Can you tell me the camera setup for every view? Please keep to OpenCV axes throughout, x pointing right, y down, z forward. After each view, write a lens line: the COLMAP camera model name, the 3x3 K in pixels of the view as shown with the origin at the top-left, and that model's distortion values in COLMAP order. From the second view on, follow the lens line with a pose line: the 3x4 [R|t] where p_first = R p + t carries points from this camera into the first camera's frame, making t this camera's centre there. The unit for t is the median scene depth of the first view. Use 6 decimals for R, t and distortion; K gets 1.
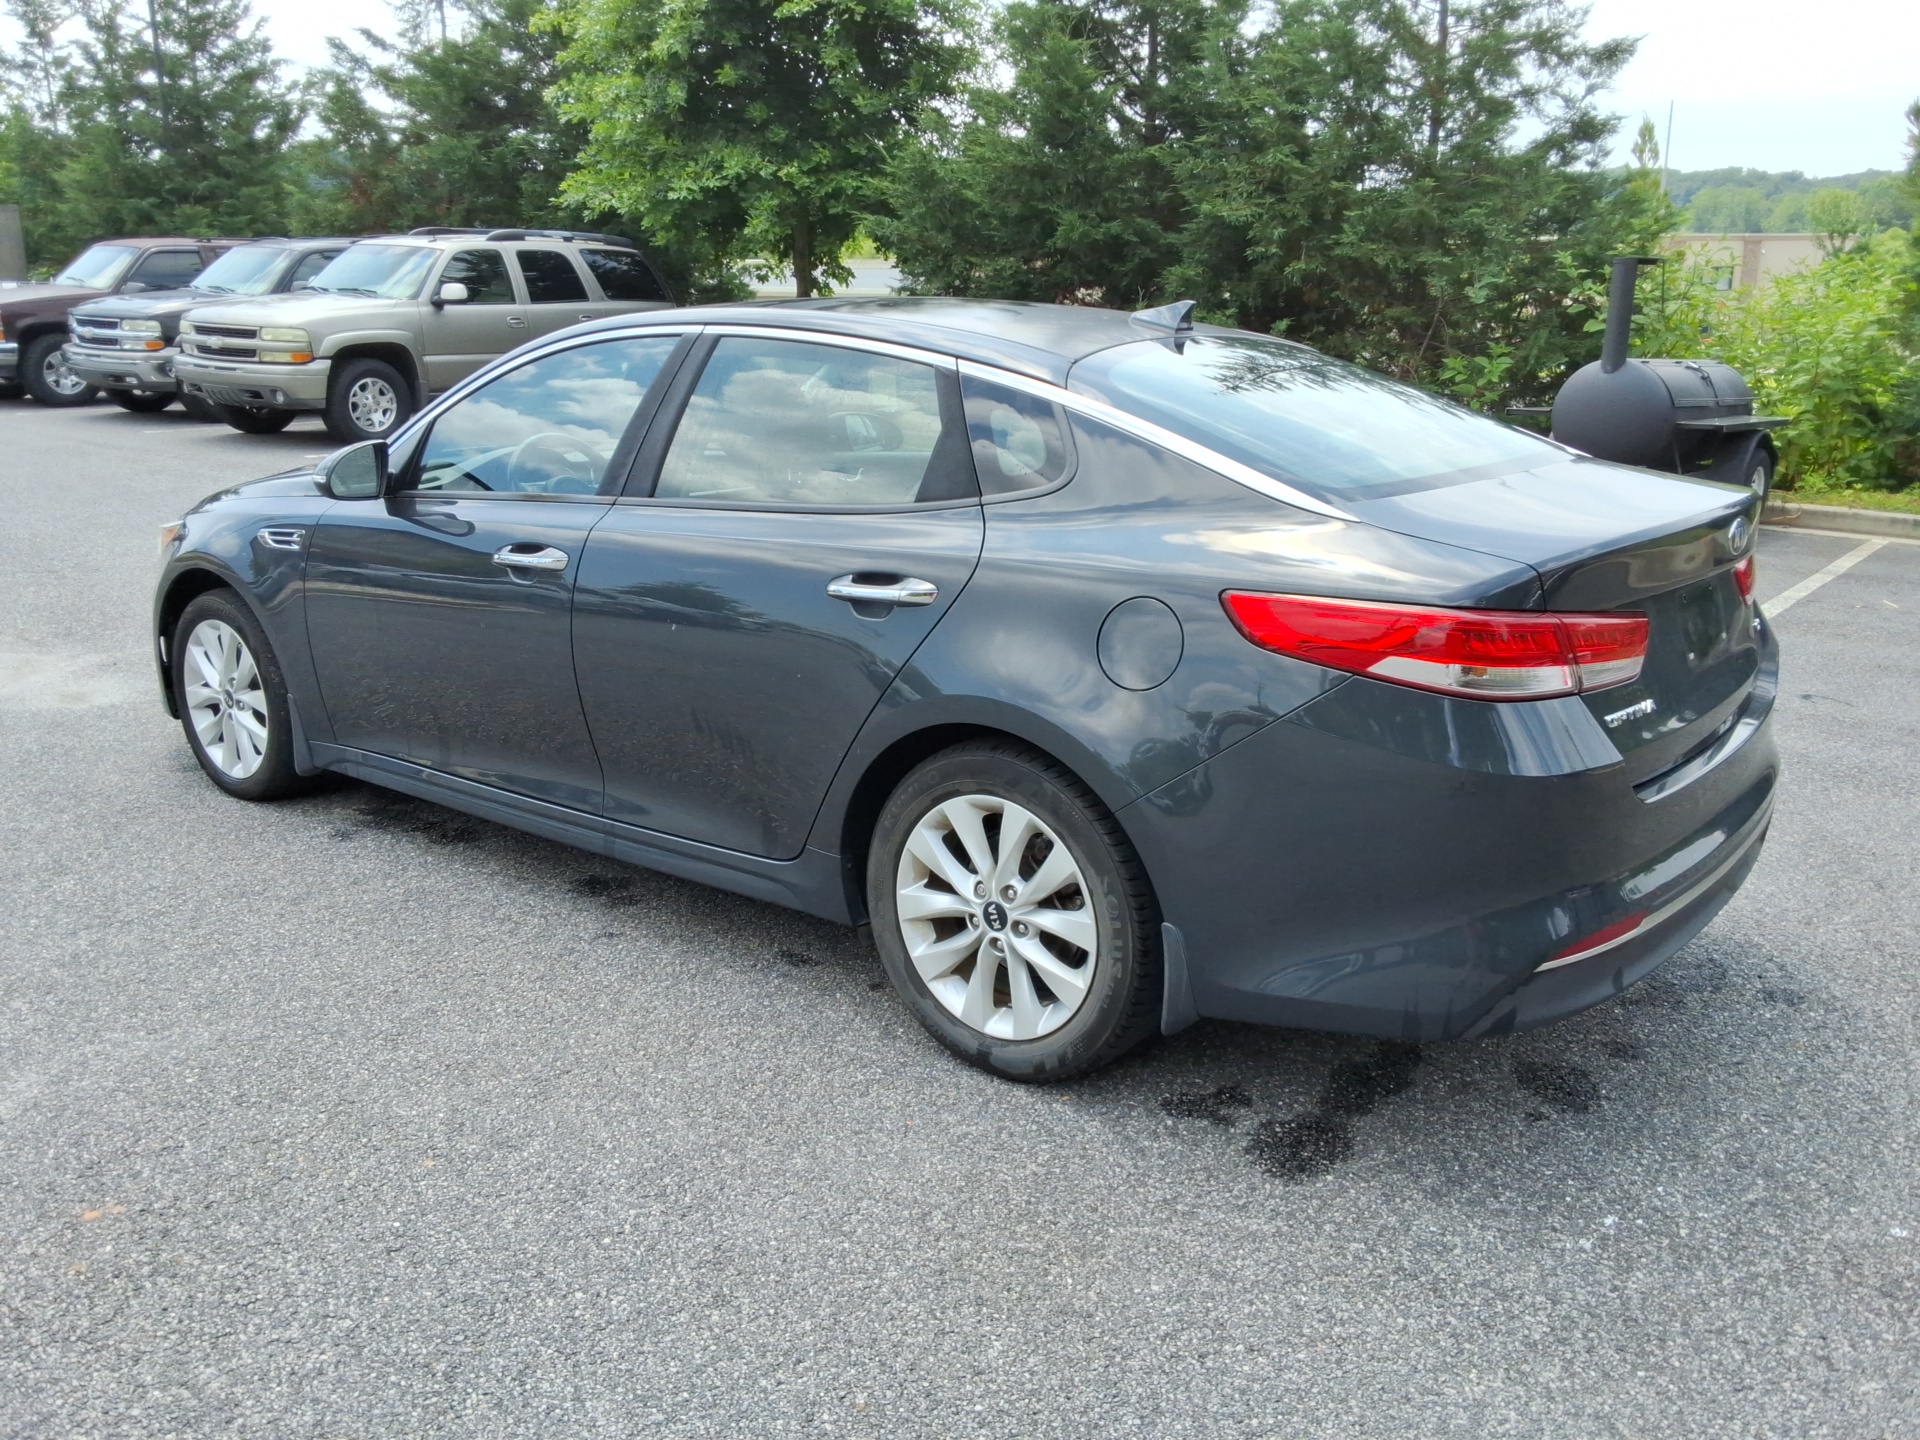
lens RADIAL K [[1578.6, 0, 1015.1], [0, 1578.6, 720.1], [0, 0, 1]] dist [0.081484, -0.124030]
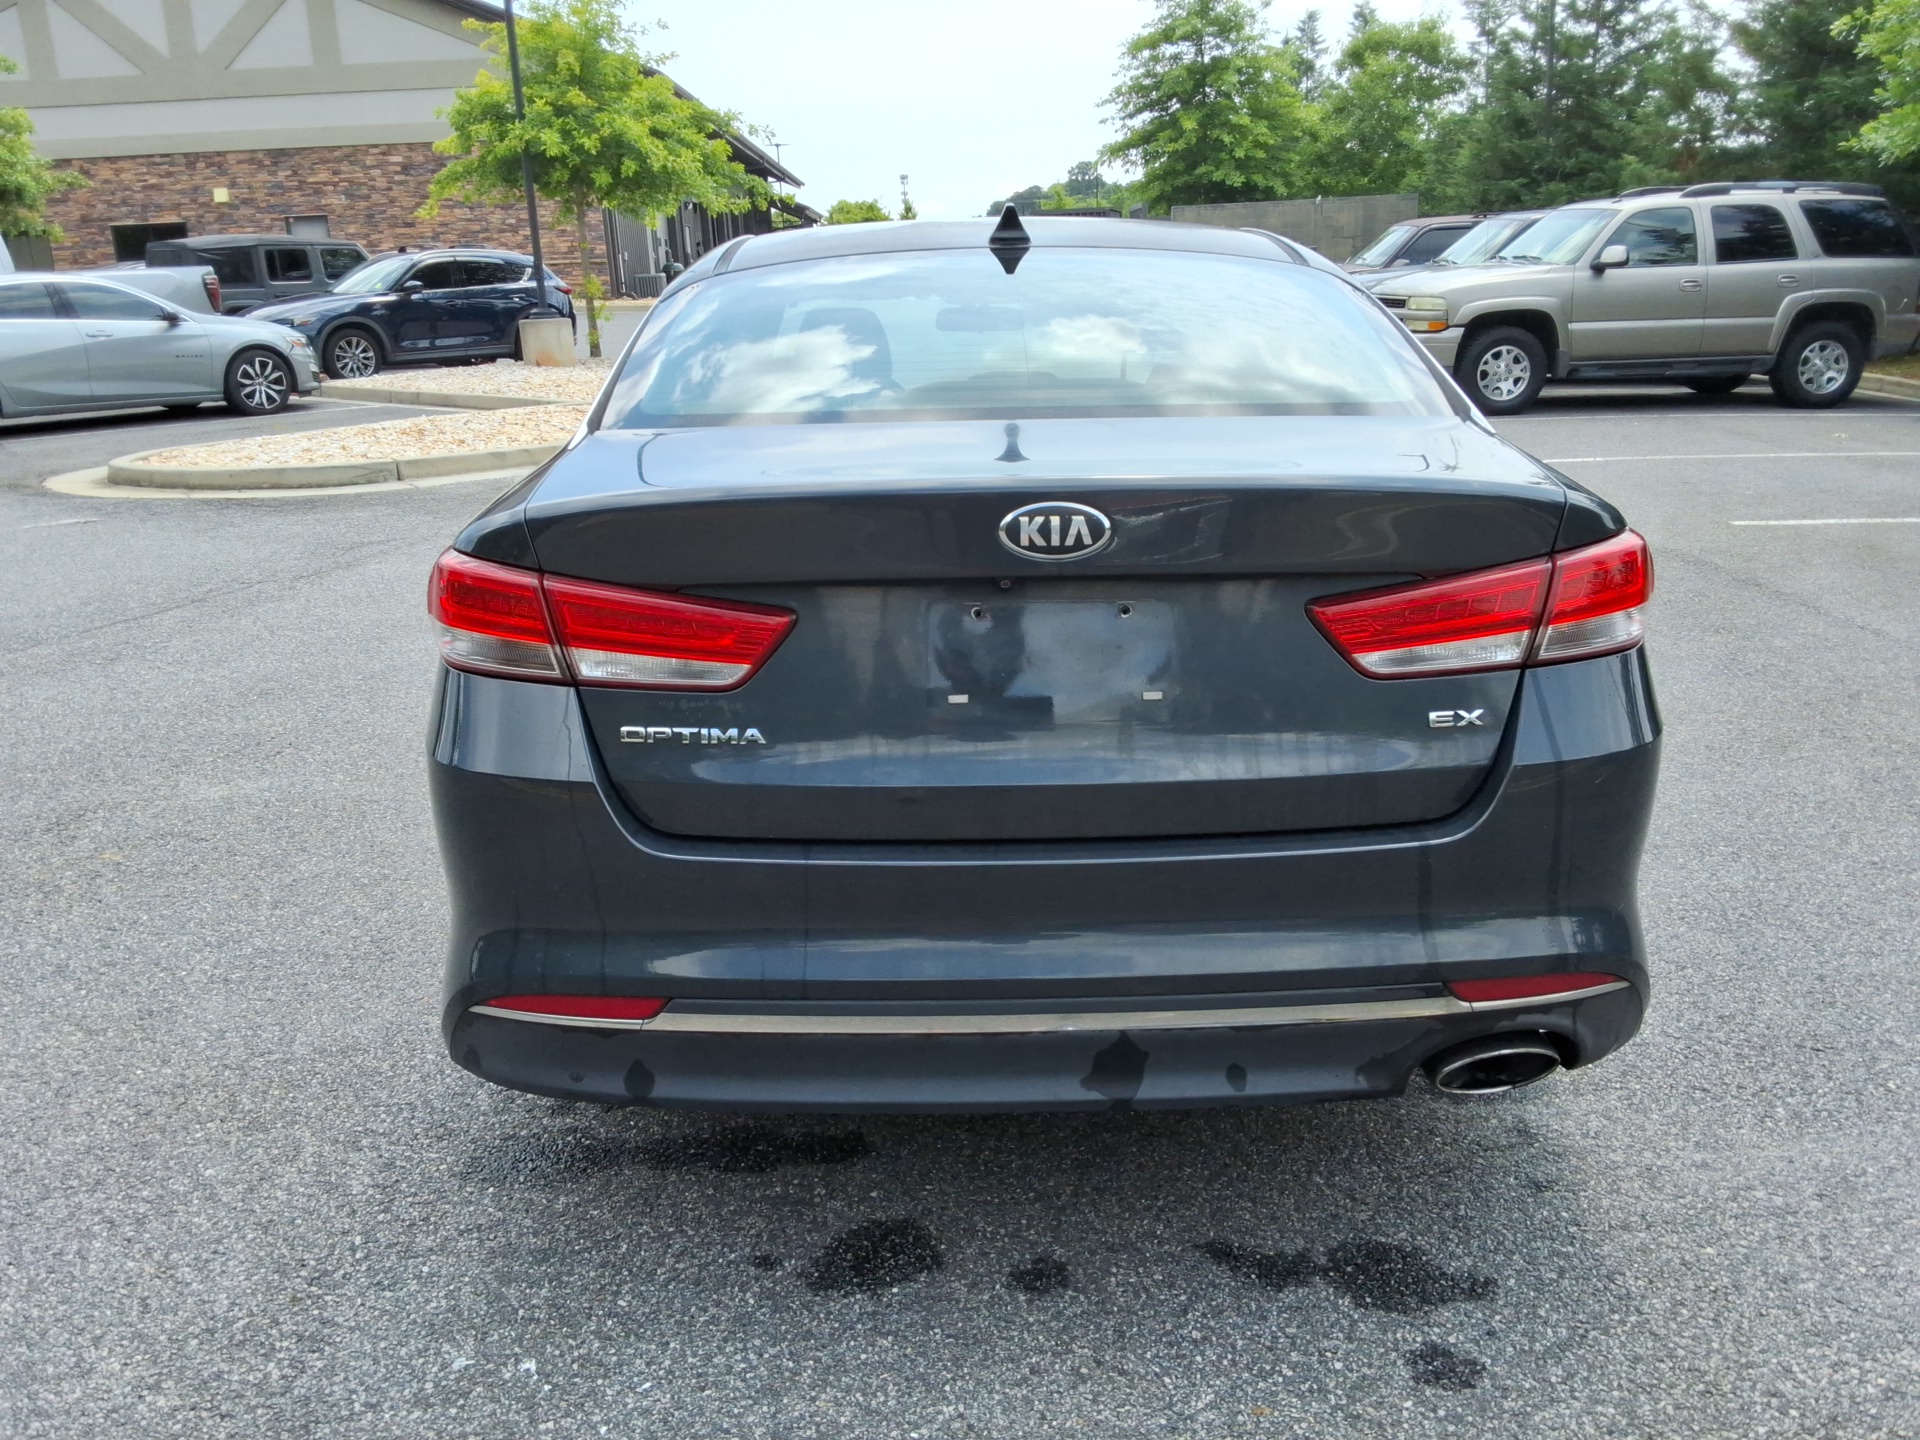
lens RADIAL K [[1578.6, 0, 966.5], [0, 1578.6, 726.1], [0, 0, 1]] dist [0.081484, -0.124030]
pose [[0.603476, 0.191789, -0.773973, 0.190847], [-0.179647, 0.978390, 0.102370, -0.020535], [0.776881, 0.077264, 0.624890, 0.118926]]
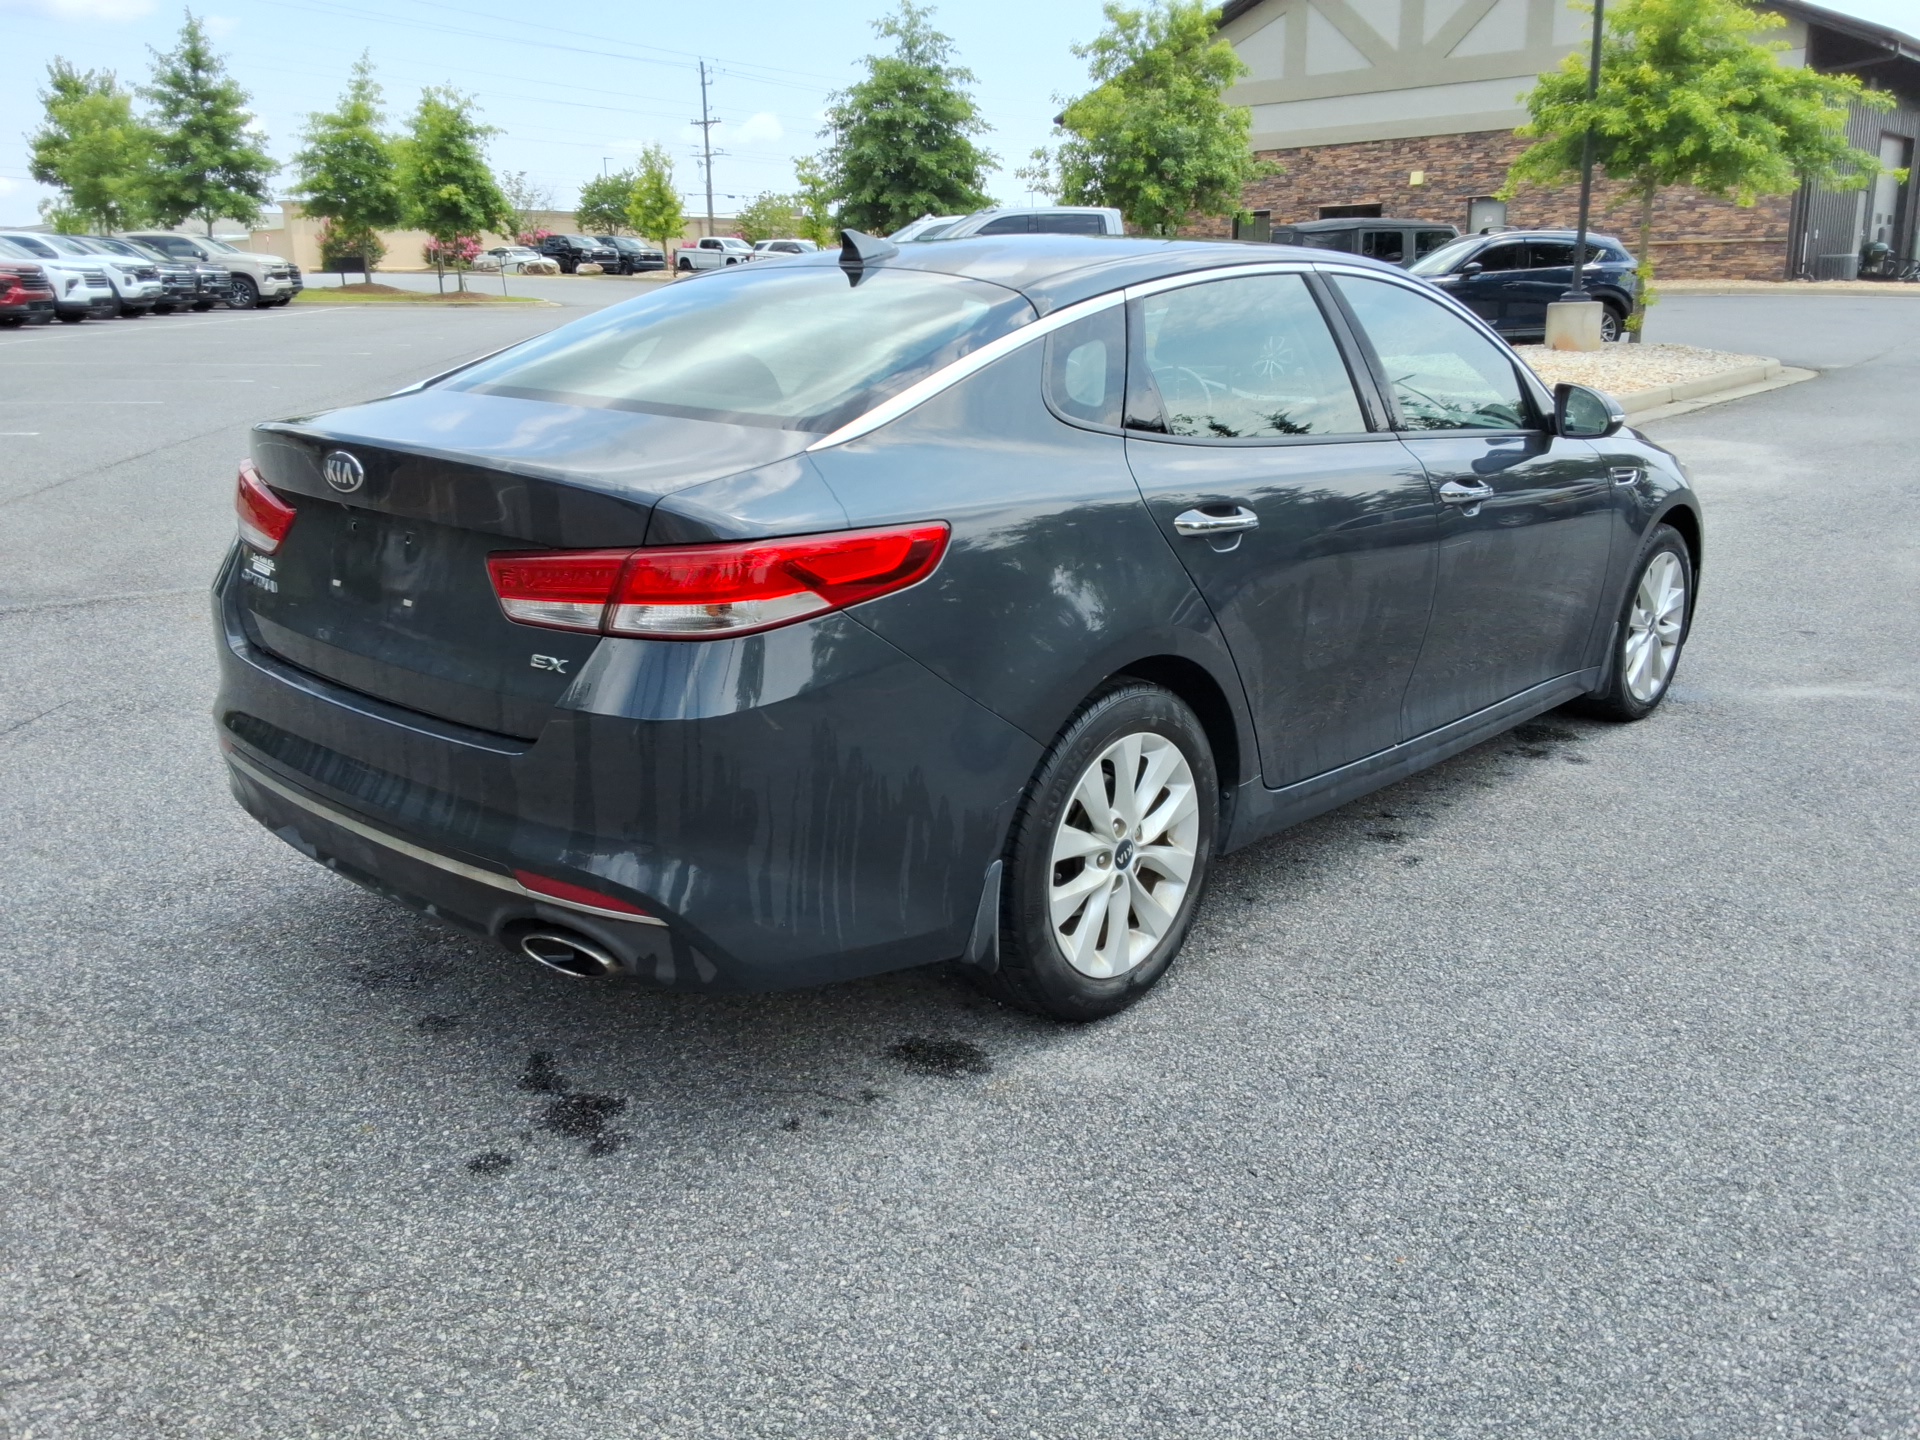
lens RADIAL K [[1578.6, 0, 958.5], [0, 1578.6, 716.2], [0, 0, 1]] dist [0.081484, -0.124030]
pose [[-0.113218, 0.257904, -0.959514, 0.270800], [-0.258947, 0.924690, 0.279098, -0.068724], [0.959233, 0.280062, -0.037908, 0.288930]]
